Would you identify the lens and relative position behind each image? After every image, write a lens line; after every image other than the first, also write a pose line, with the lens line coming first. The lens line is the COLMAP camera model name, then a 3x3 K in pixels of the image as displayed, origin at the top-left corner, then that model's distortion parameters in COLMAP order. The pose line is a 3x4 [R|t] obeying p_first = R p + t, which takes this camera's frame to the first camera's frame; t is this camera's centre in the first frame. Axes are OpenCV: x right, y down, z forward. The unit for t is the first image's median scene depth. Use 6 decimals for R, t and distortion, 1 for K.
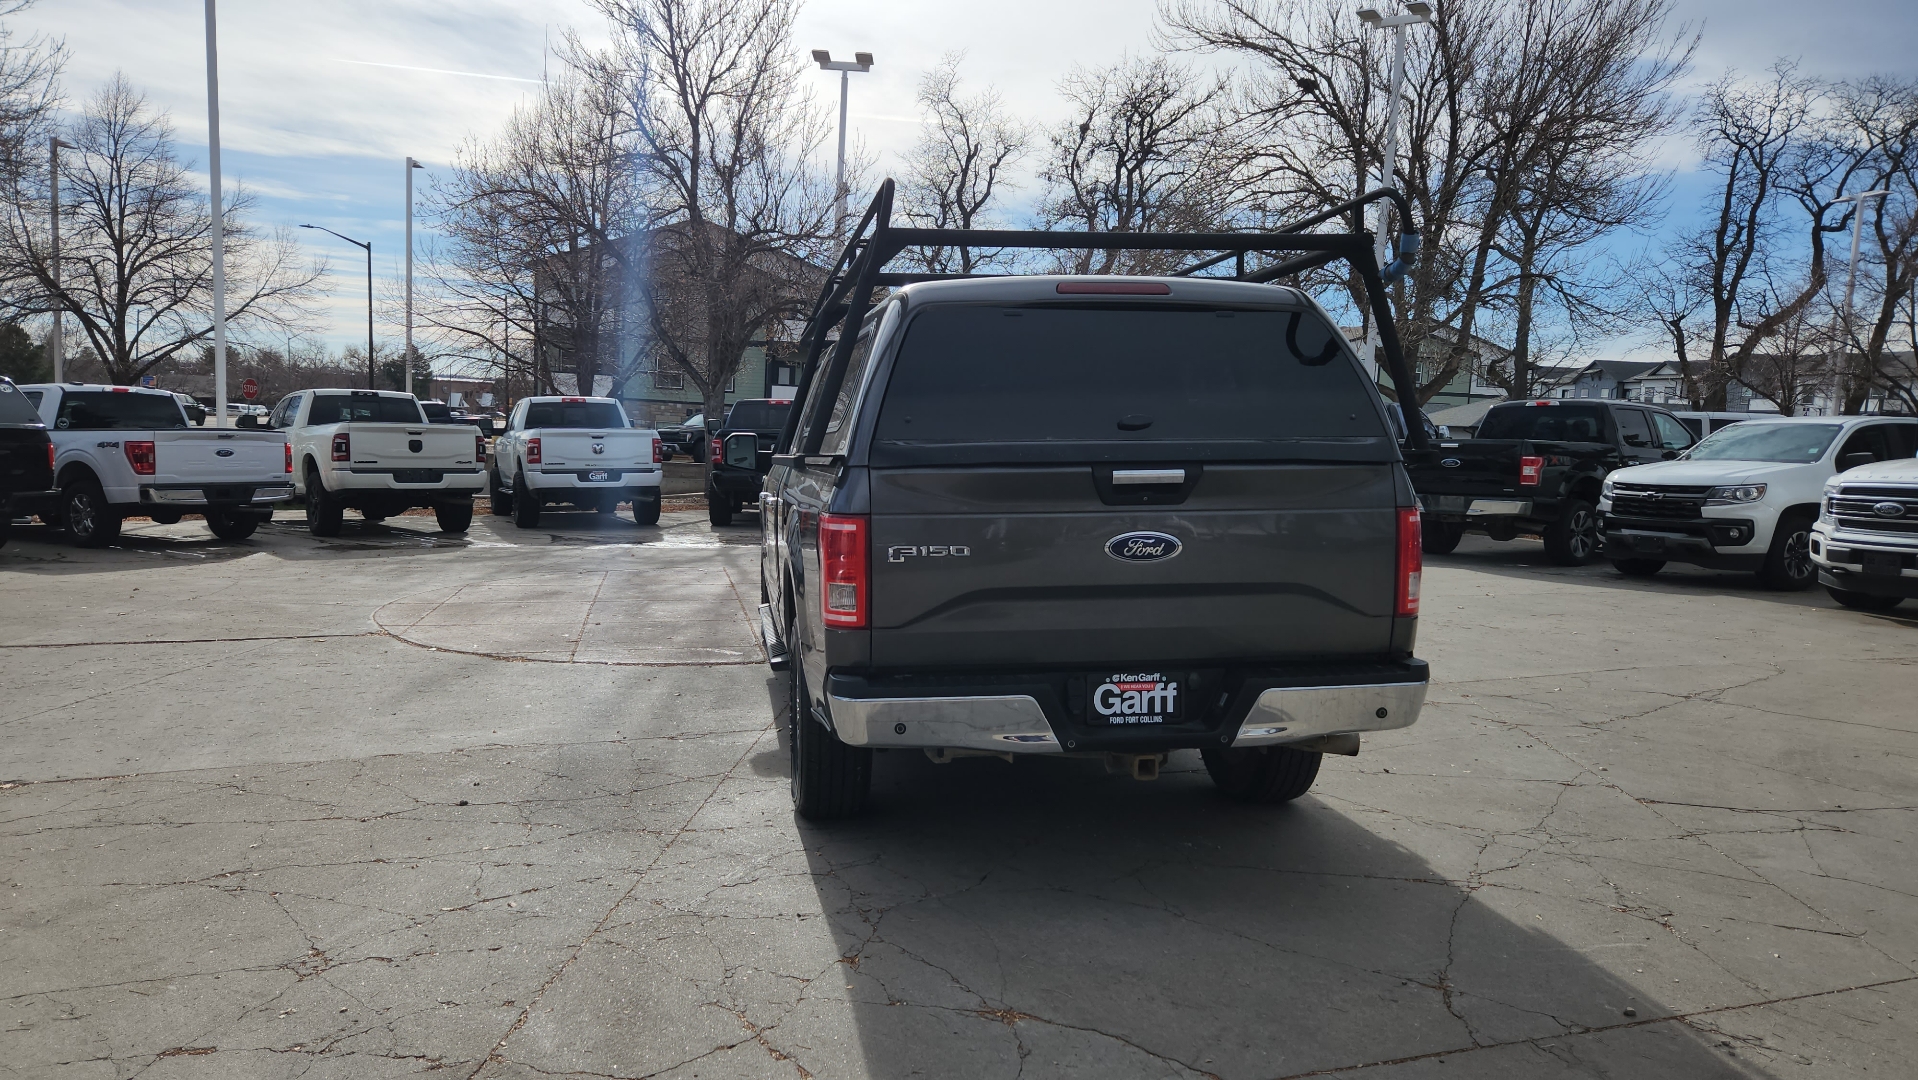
lens RADIAL K [[1283.1, 0, 943.8], [0, 1283.1, 548.2], [0, 0, 1]] dist [0.071915, -0.056194]
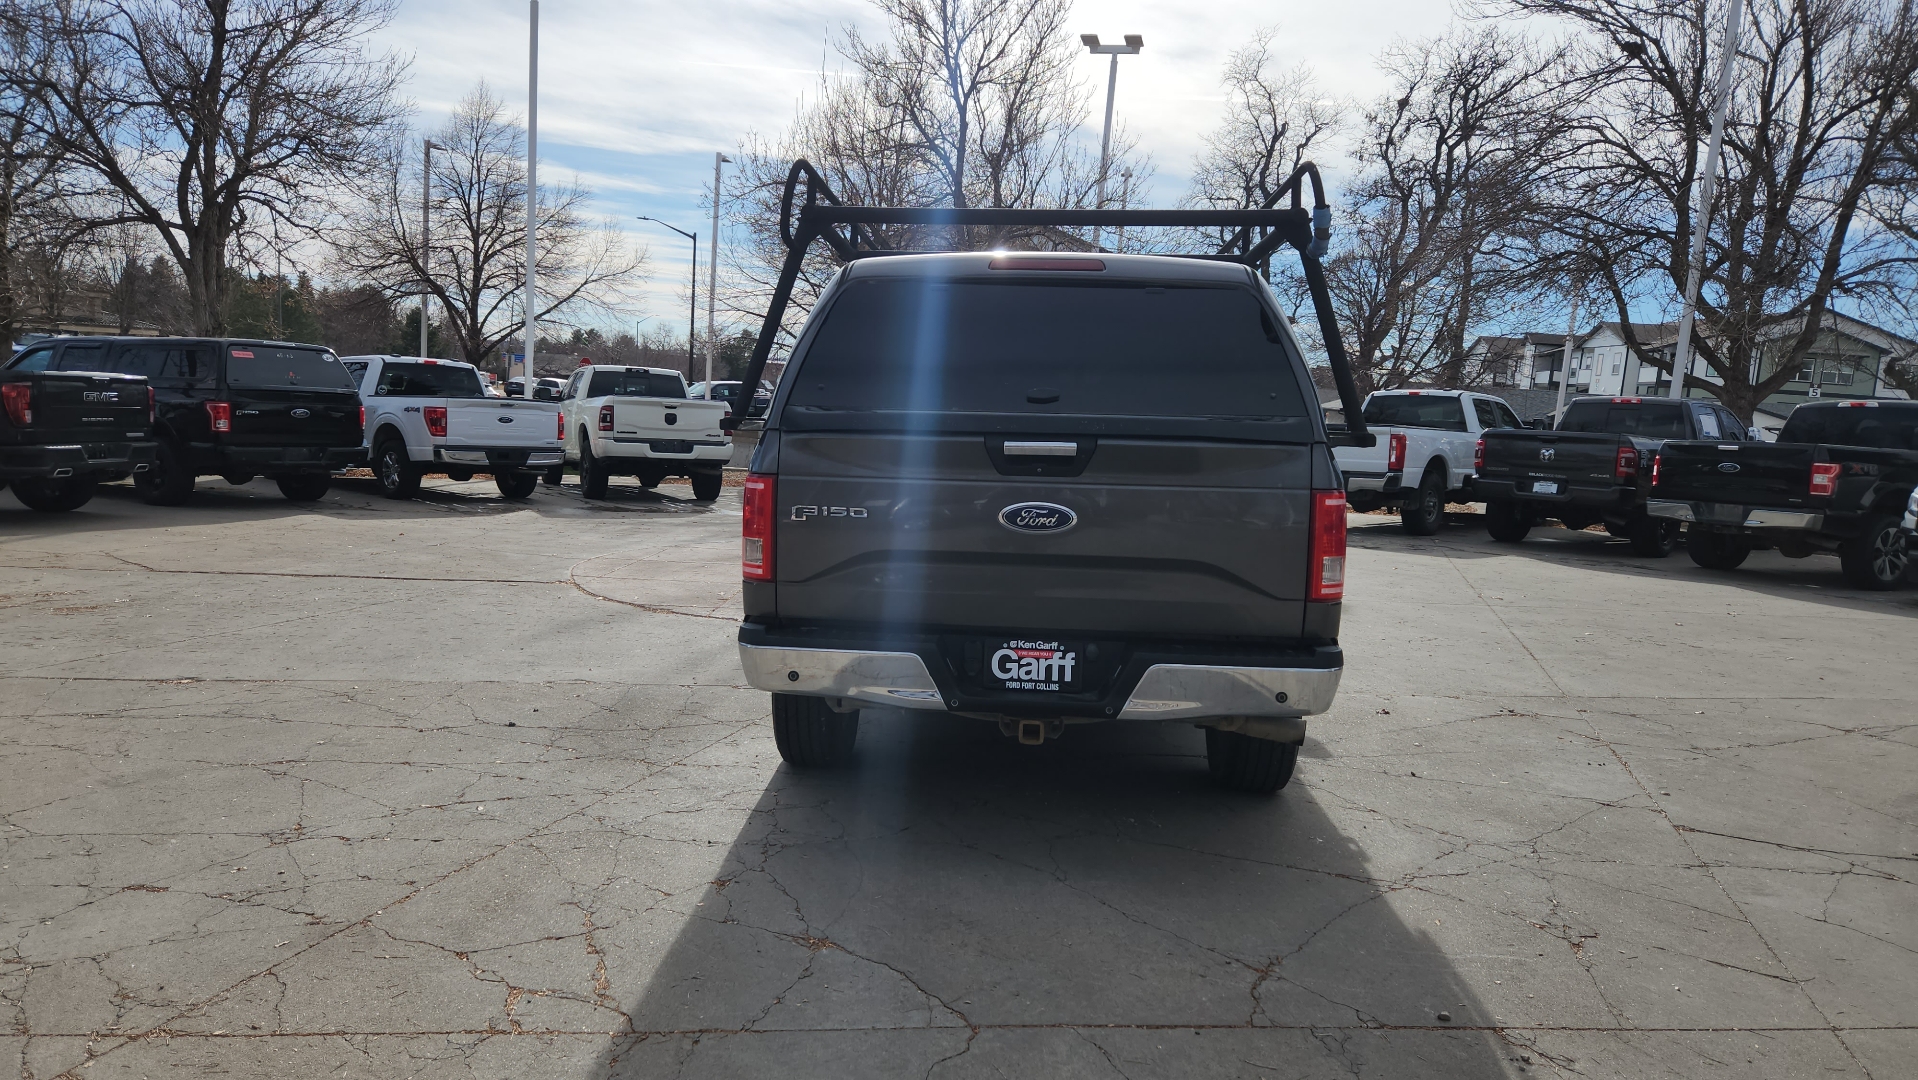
lens RADIAL K [[1283.1, 0, 928.1], [0, 1283.1, 542.1], [0, 0, 1]] dist [0.071915, -0.056194]
pose [[0.973451, 0.049568, -0.223462, 0.218679], [-0.048291, 0.998771, 0.011176, 0.008488], [0.223741, -0.000088, 0.974649, -0.011939]]
